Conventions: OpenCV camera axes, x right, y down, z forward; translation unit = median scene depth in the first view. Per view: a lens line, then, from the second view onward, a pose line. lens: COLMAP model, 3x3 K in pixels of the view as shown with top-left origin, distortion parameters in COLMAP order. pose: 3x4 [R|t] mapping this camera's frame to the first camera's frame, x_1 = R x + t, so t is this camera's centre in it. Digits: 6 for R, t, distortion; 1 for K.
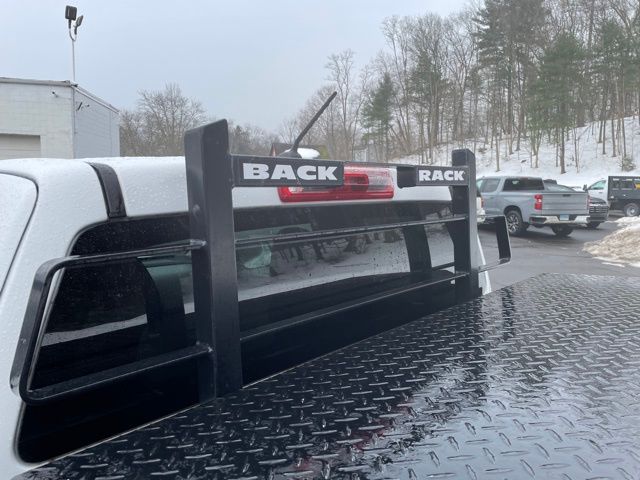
lens RADIAL K [[481.0, 0, 321.3], [0, 481.0, 234.9], [0, 0, 1]] dist [0.086954, -0.108390]
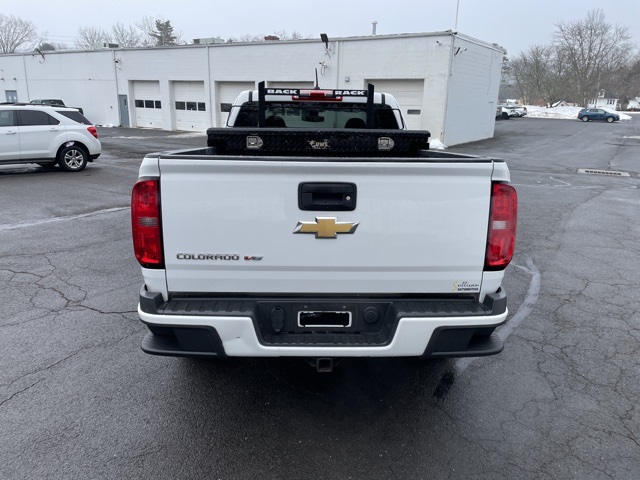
lens RADIAL K [[481.0, 0, 319.1], [0, 481.0, 237.1], [0, 0, 1]] dist [0.086954, -0.108390]
pose [[0.701135, 0.176569, -0.690820, 0.048668], [-0.089590, 0.982991, 0.160318, 0.006133], [0.707377, -0.050514, 0.705029, -0.027432]]
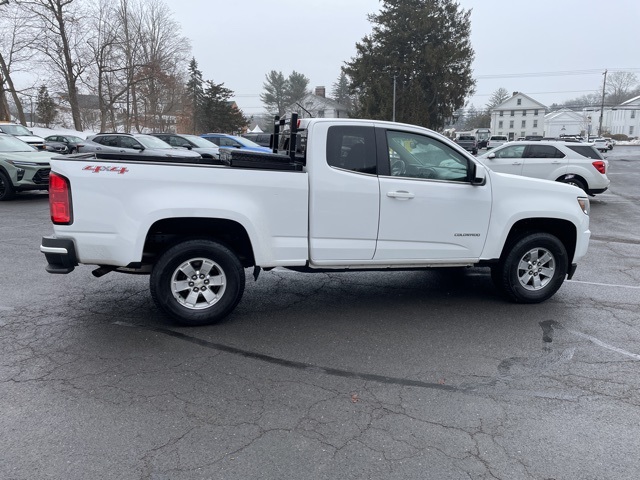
lens RADIAL K [[481.0, 0, 319.3], [0, 481.0, 235.7], [0, 0, 1]] dist [0.086954, -0.108390]
pose [[-0.529669, 0.144807, -0.835752, 0.067083], [-0.116689, 0.963511, 0.240896, -0.003938], [0.840140, 0.225118, -0.493444, 0.064974]]
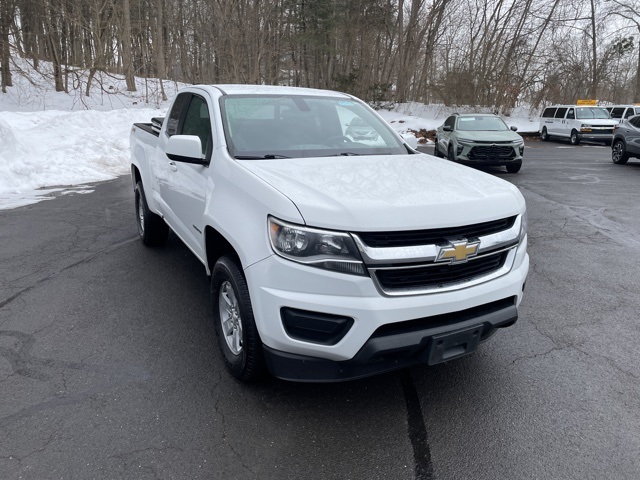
lens RADIAL K [[481.0, 0, 318.6], [0, 481.0, 237.8], [0, 0, 1]] dist [0.086954, -0.108390]
pose [[-0.944436, -0.097654, 0.313853, -0.038826], [0.018501, 0.937541, 0.347383, -0.007304], [-0.328173, 0.333887, -0.883641, 0.092995]]
